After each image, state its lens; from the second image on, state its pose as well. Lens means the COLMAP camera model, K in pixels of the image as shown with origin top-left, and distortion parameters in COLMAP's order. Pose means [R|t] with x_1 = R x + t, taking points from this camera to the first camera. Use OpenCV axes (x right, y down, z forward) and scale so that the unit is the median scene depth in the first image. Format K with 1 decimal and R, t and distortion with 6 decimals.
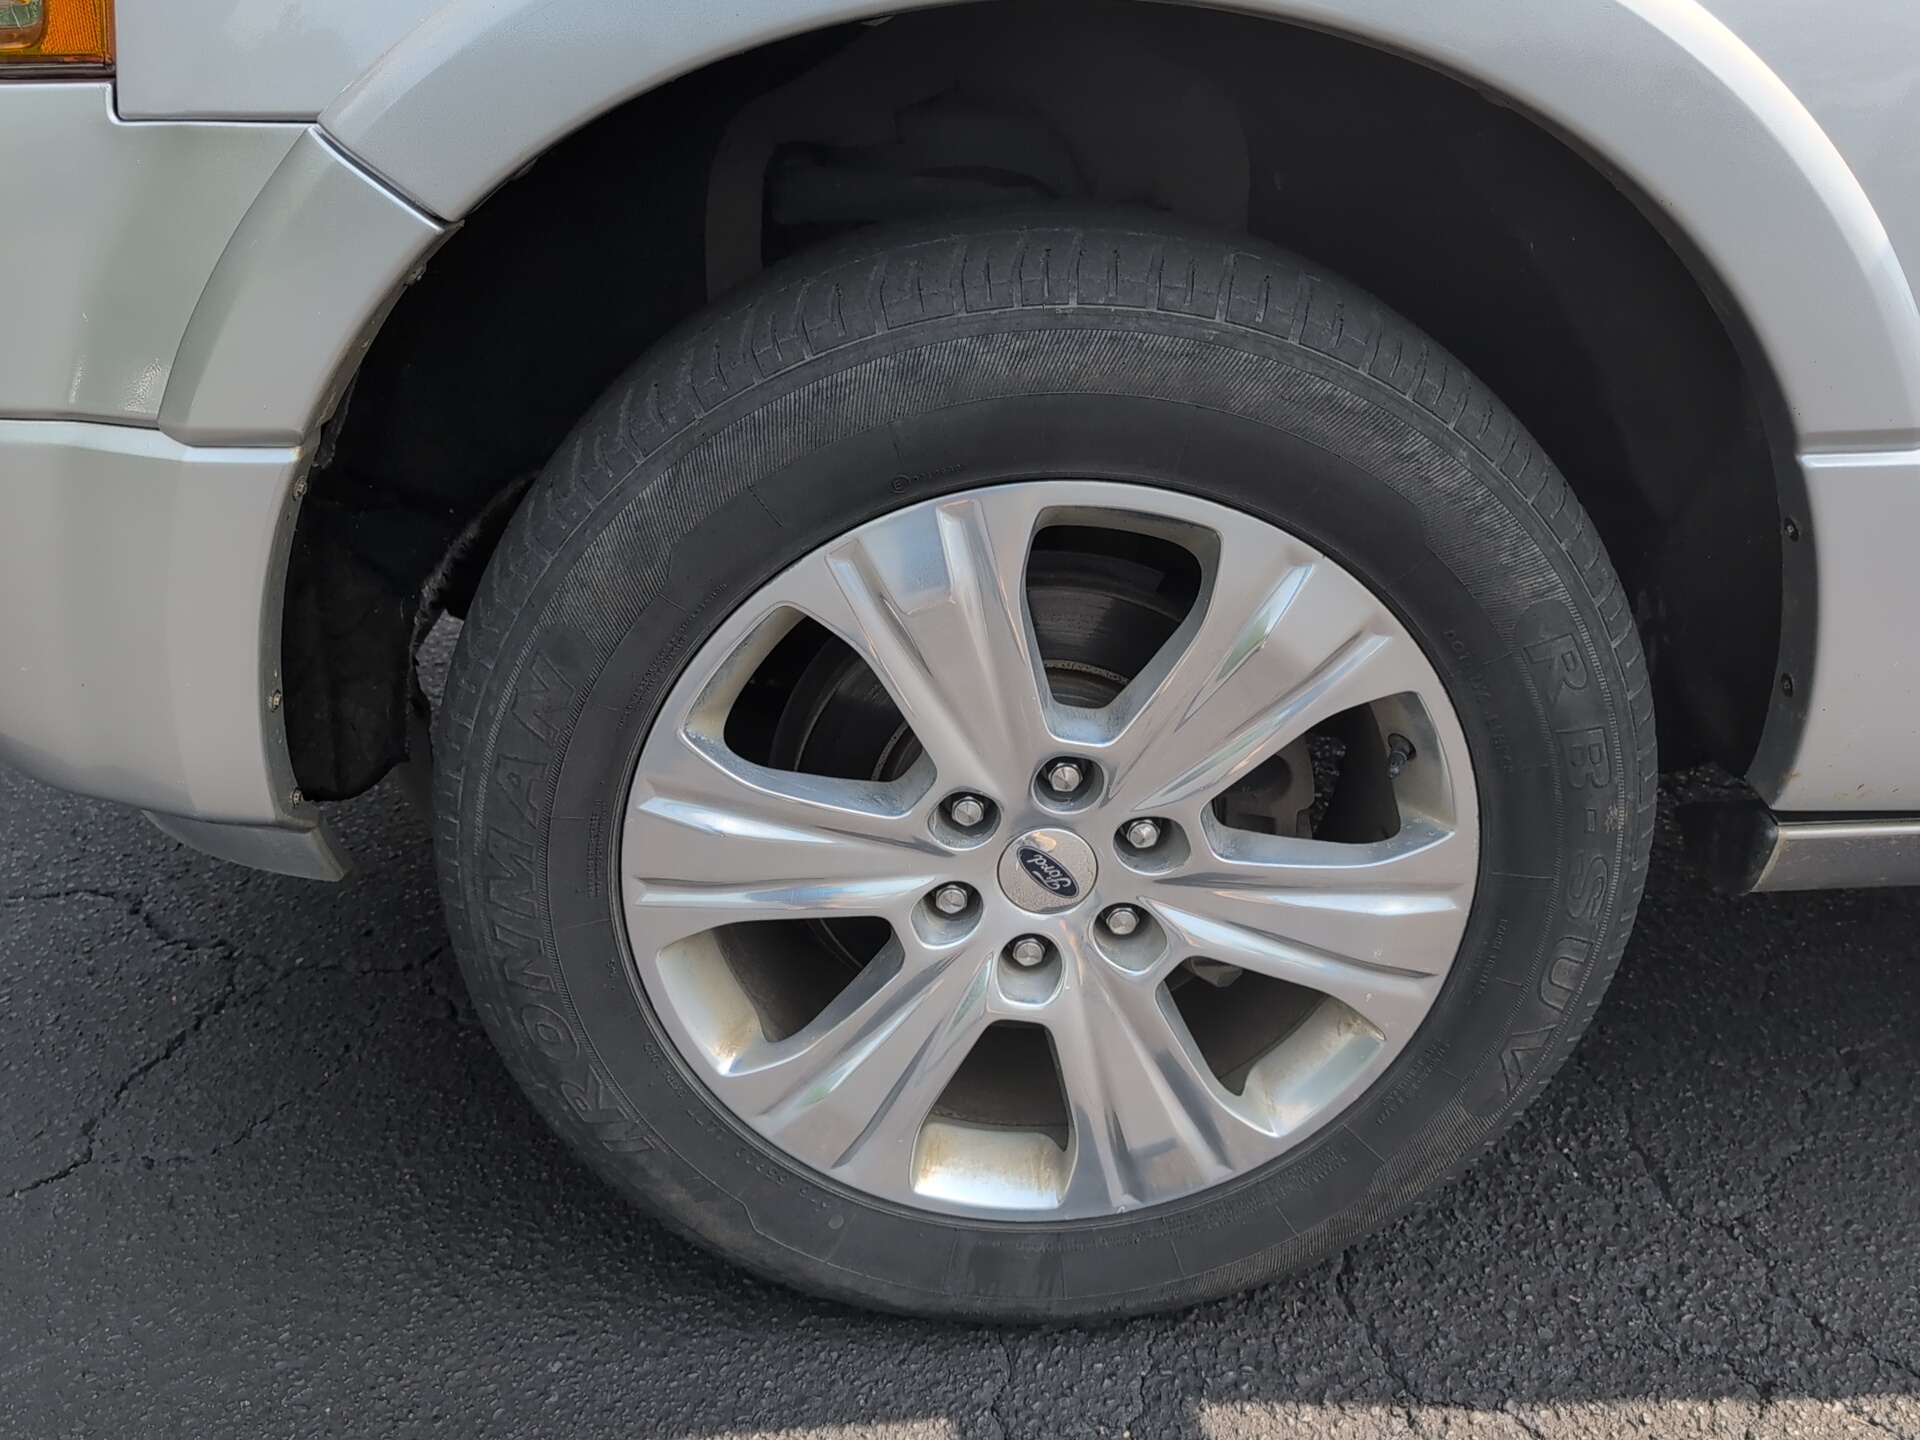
lens RADIAL K [[1712.2, 0, 960.0], [0, 1712.2, 720.0], [0, 0, 1]] dist [-0.006155, 0.001299]
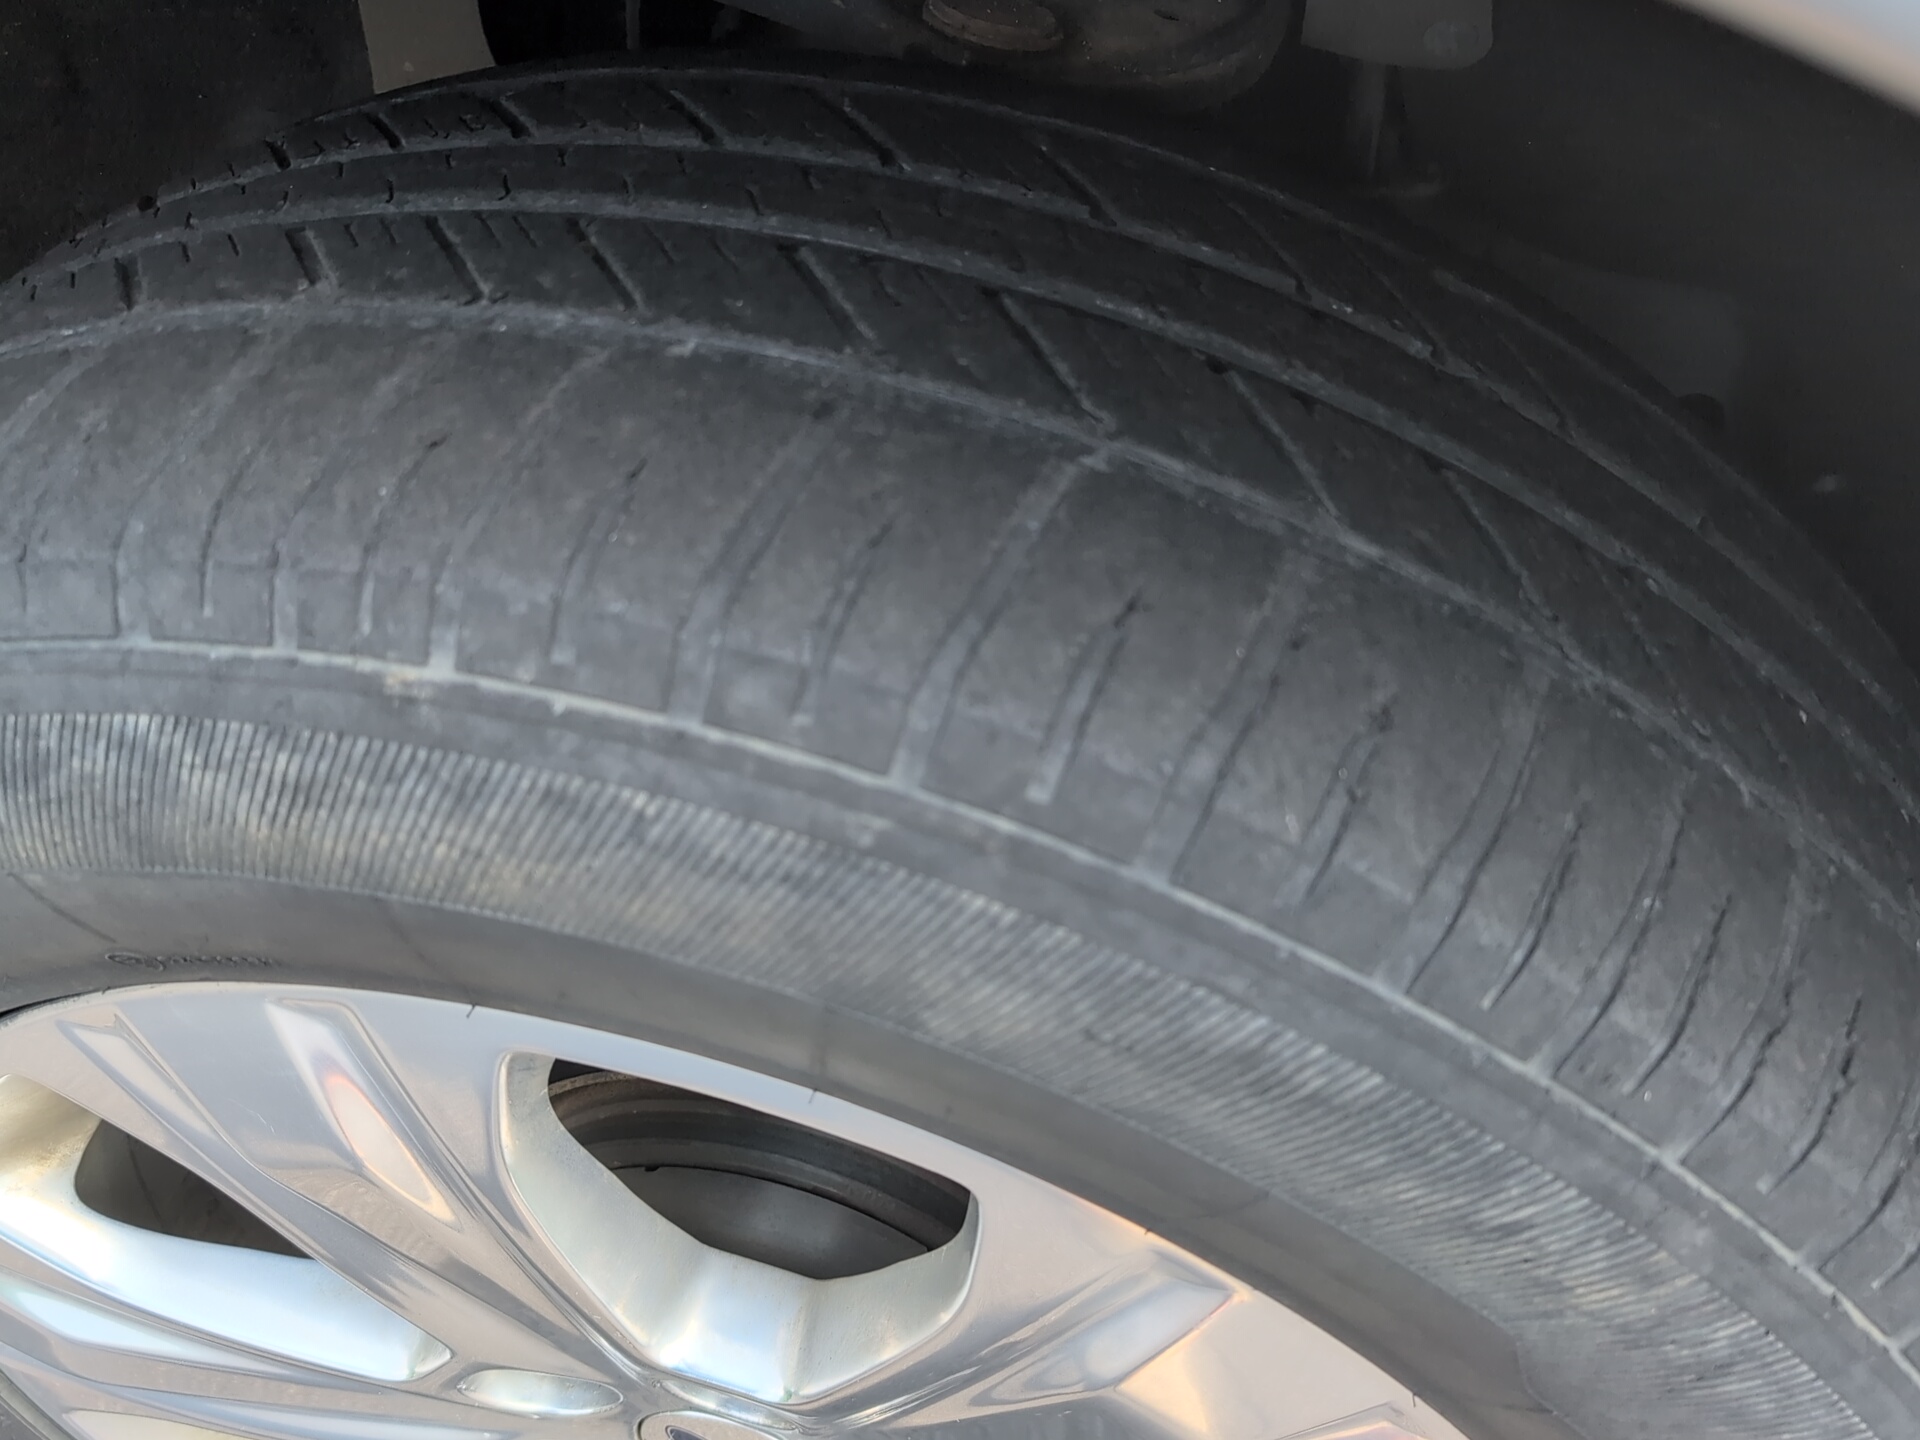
lens RADIAL K [[1712.2, 0, 960.0], [0, 1712.2, 720.0], [0, 0, 1]] dist [-0.006155, 0.001299]
pose [[0.961285, 0.176318, -0.211764, 0.222077], [-0.114871, 0.954944, 0.273654, -0.326505], [0.250473, -0.238734, 0.938227, 0.720474]]
